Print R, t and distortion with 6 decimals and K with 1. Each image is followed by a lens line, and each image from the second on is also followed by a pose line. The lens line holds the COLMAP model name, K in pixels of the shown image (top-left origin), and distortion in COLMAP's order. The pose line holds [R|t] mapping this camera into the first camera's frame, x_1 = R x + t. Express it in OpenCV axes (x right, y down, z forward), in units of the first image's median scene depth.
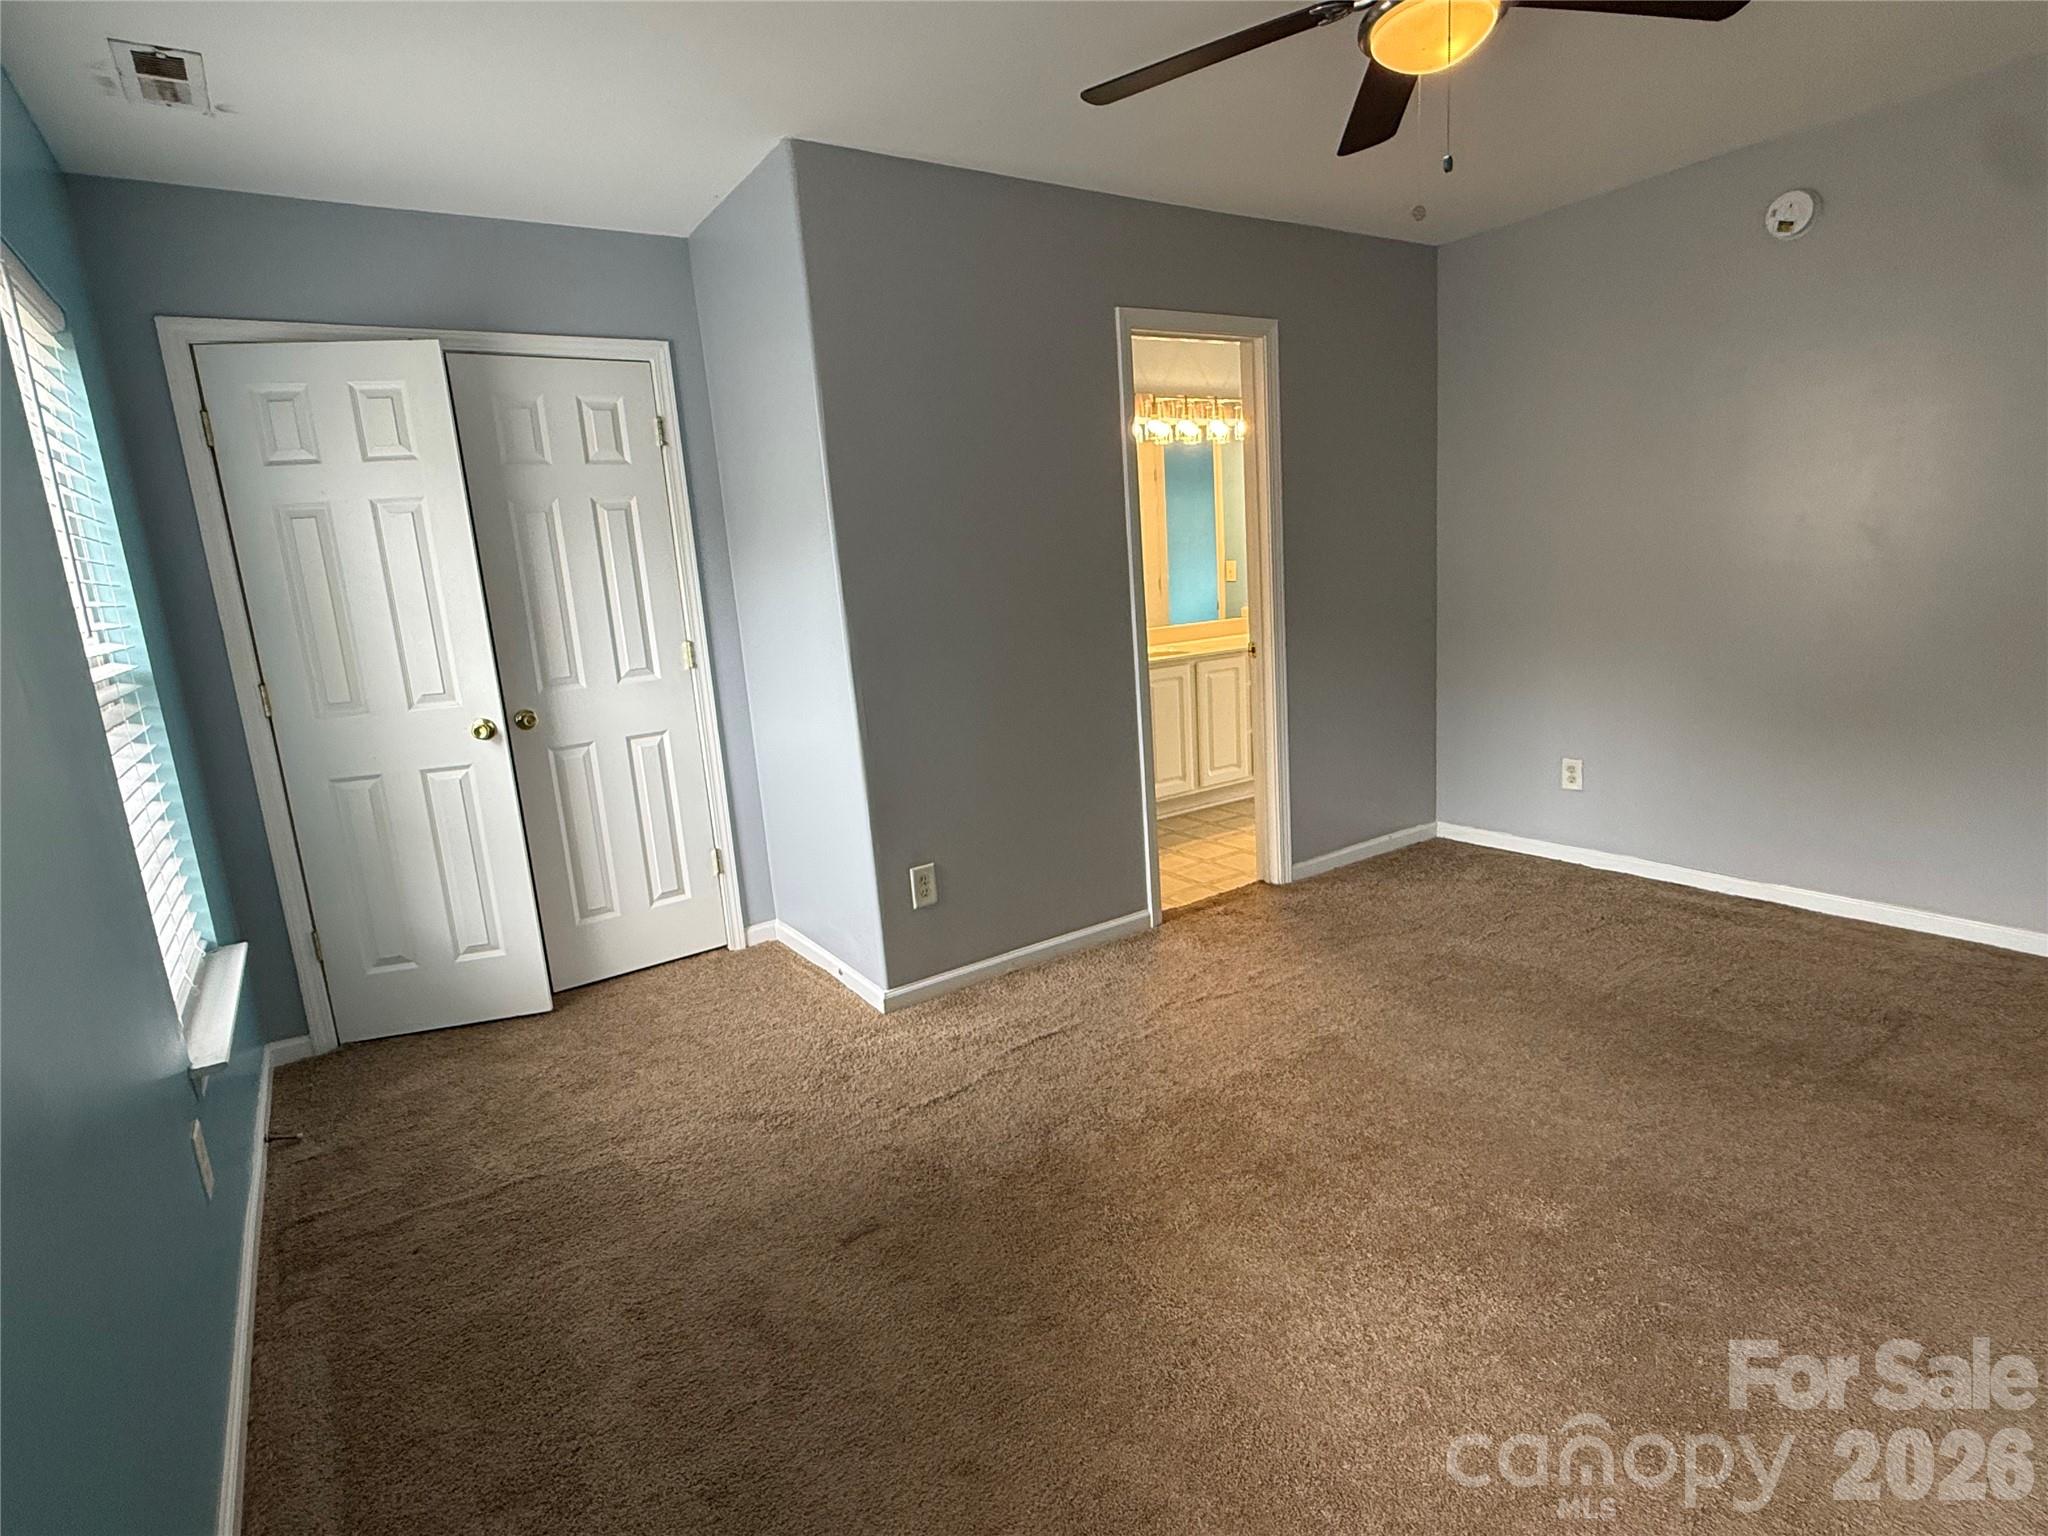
lens RADIAL K [[1069.6, 0, 1024.0], [0, 1069.6, 768.0], [0, 0, 1]] dist [0.001844, -0.000007]
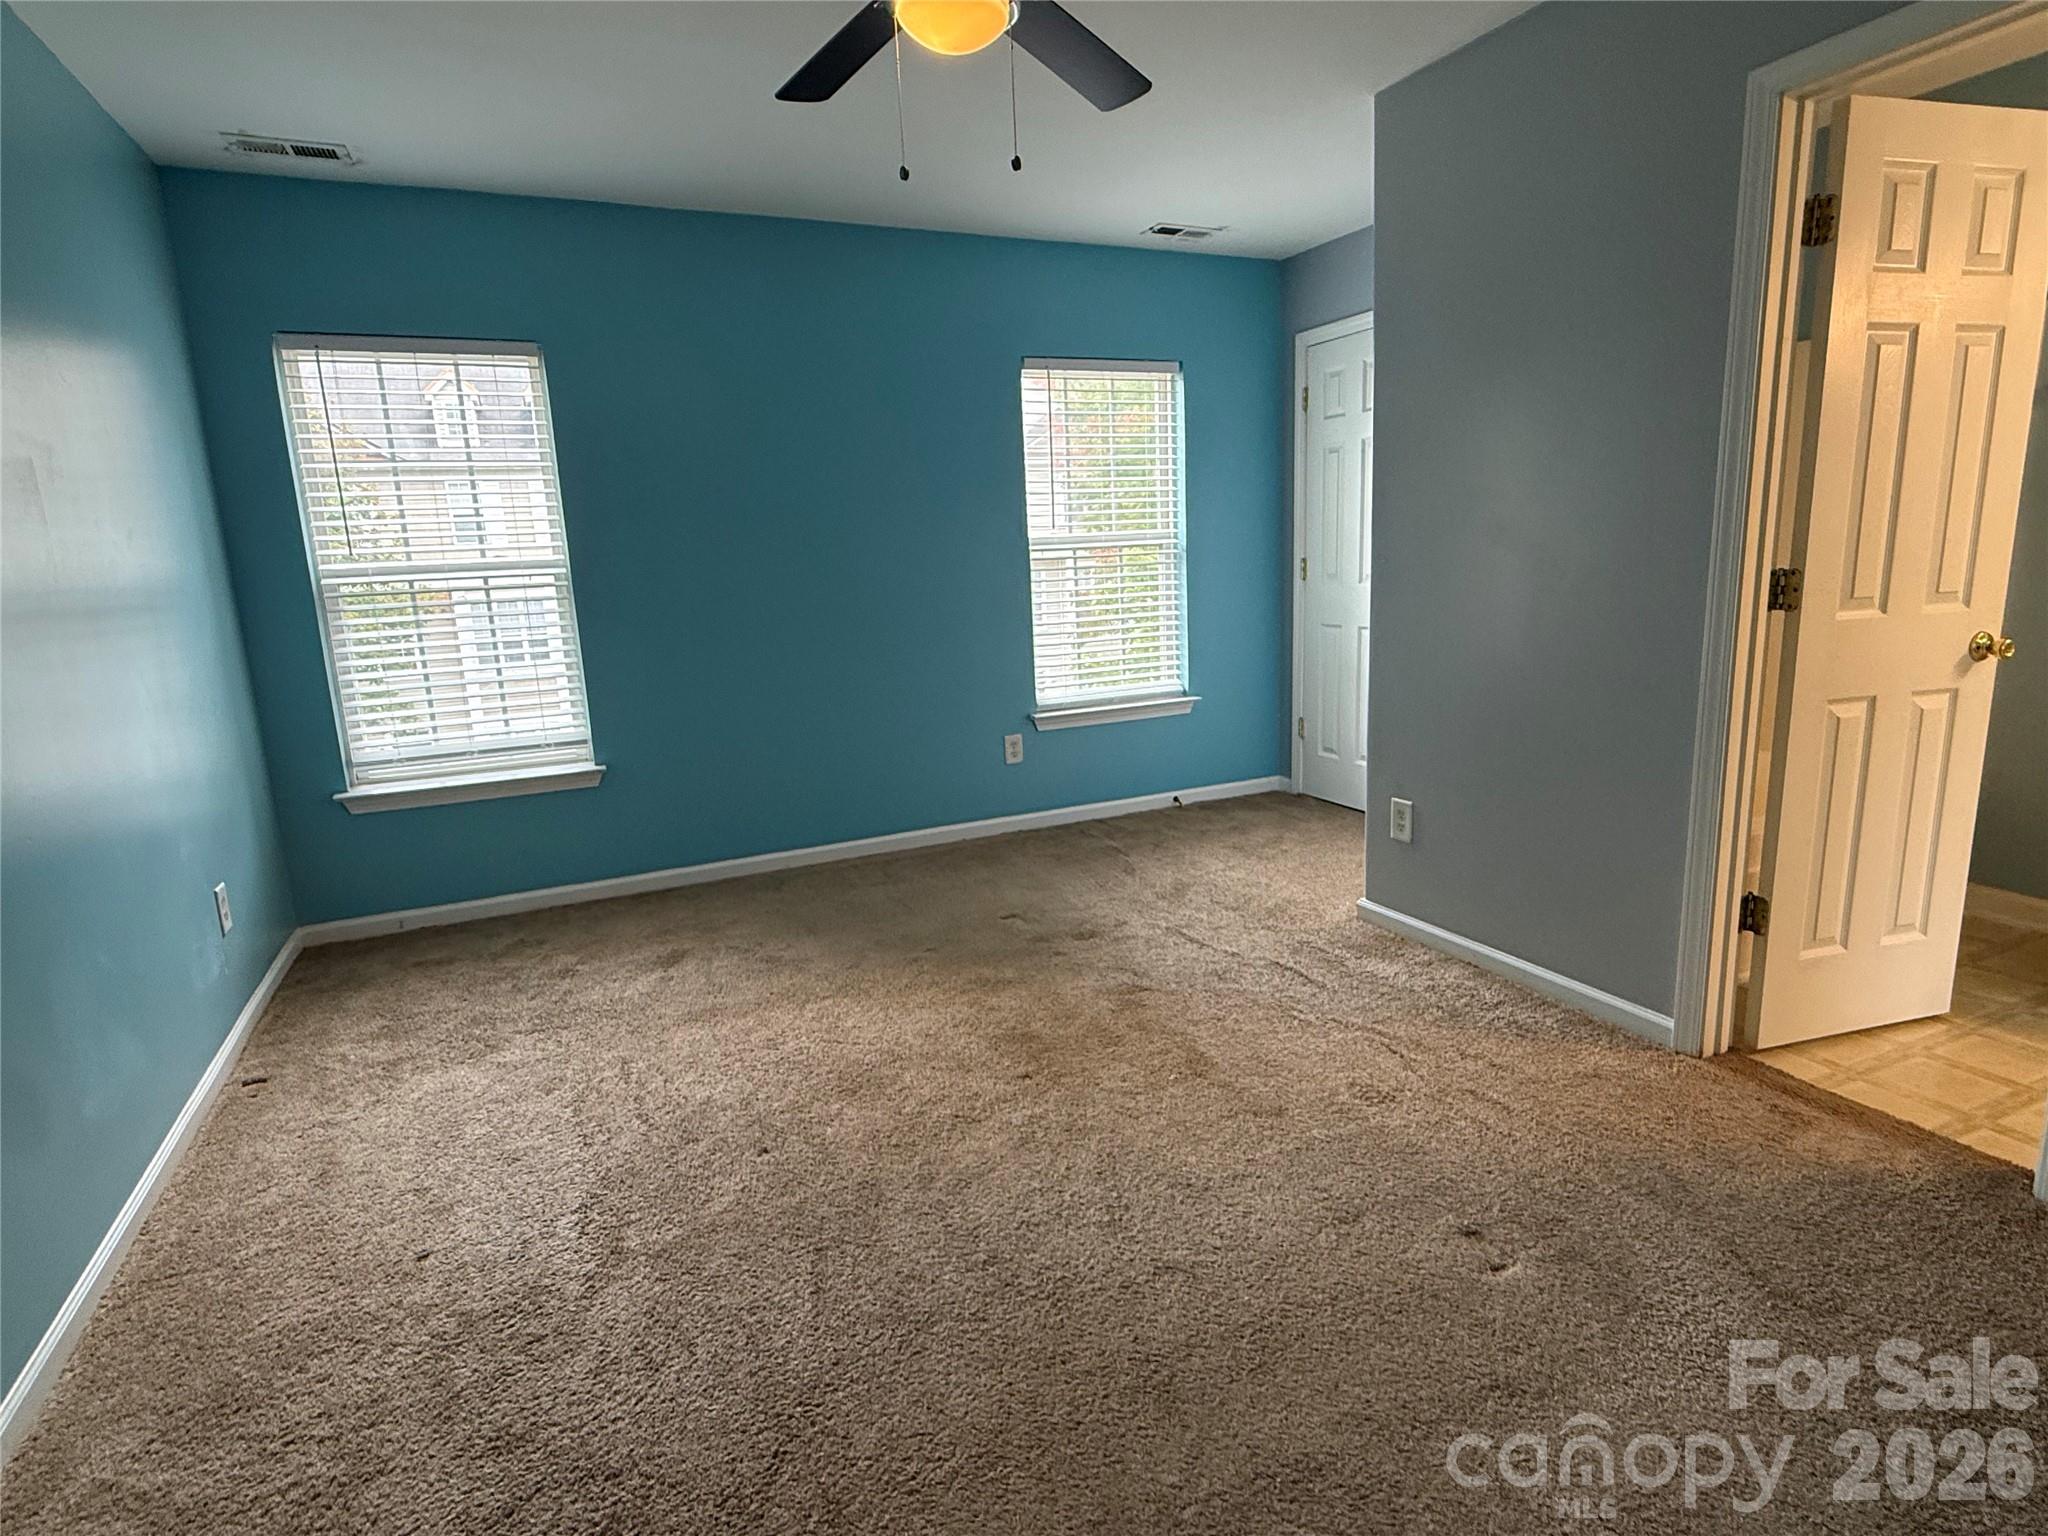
lens RADIAL K [[1069.6, 0, 1024.0], [0, 1069.6, 768.0], [0, 0, 1]] dist [0.001844, -0.000007]
pose [[-0.162212, 0.279871, -0.946234, 0.912779], [-0.130923, 0.944352, 0.301758, -0.195242], [0.978032, 0.172833, -0.116544, 0.772695]]
